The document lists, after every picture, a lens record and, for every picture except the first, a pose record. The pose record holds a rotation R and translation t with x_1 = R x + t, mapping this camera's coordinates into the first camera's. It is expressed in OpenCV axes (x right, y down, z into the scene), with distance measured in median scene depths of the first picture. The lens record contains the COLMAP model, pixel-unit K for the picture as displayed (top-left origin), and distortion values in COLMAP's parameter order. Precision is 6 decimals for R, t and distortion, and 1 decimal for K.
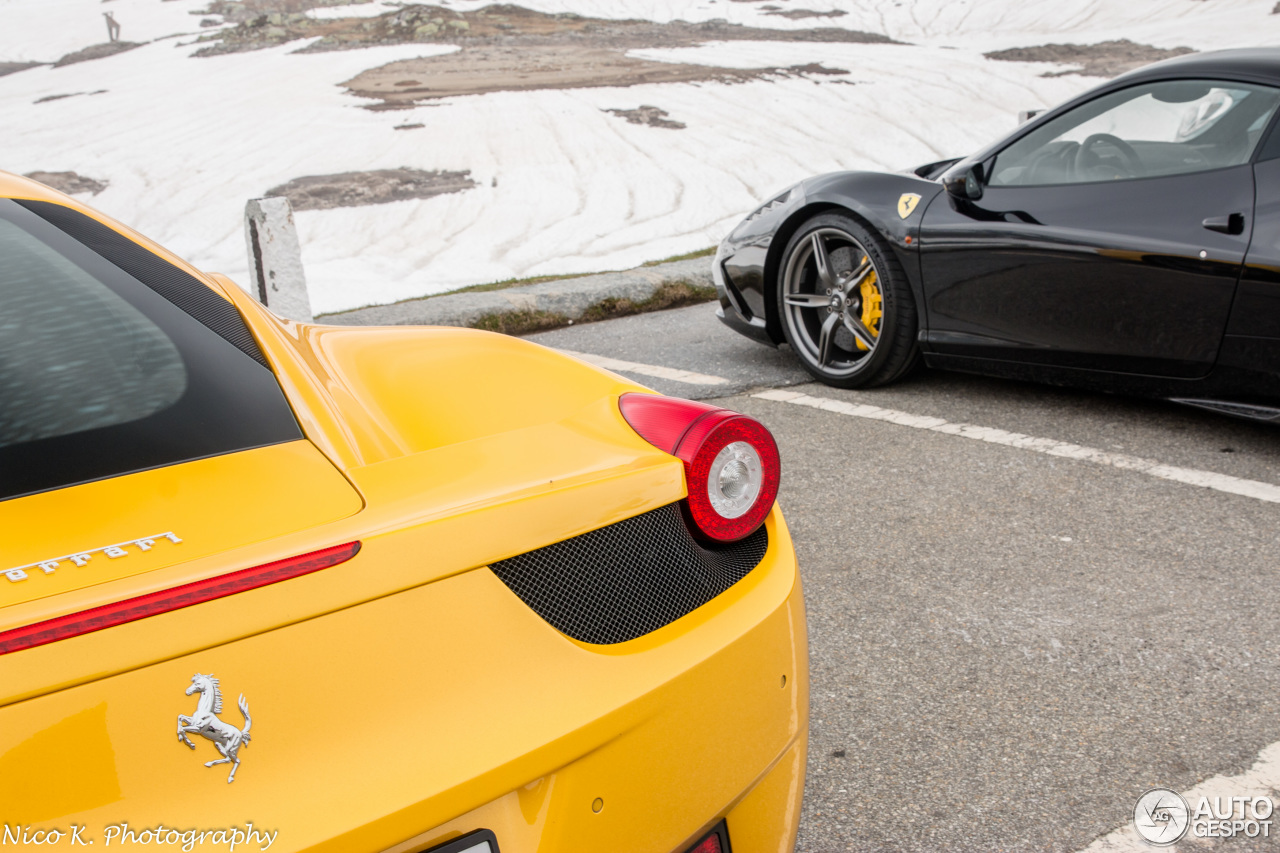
lens RADIAL K [[1693.3, 0, 638.2], [0, 1693.3, 429.5], [0, 0, 1]] dist [-0.060189, 0.000000]
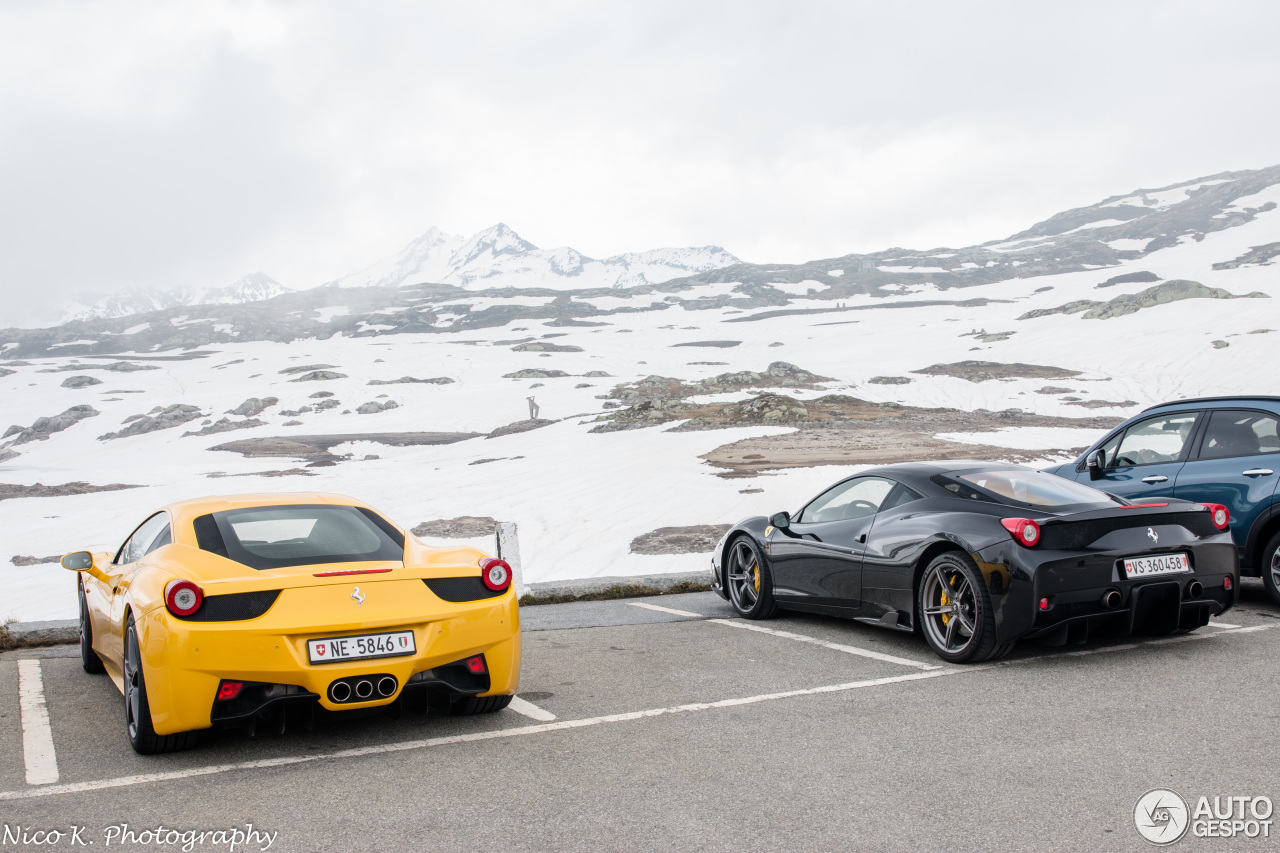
lens RADIAL K [[1693.3, 0, 641.0], [0, 1693.3, 426.1], [0, 0, 1]] dist [-0.060189, 0.000000]
pose [[0.965983, 0.013699, -0.258243, 0.104711], [-0.068807, 0.976216, -0.205592, 0.035923], [0.249285, 0.216367, 0.943950, -0.208118]]
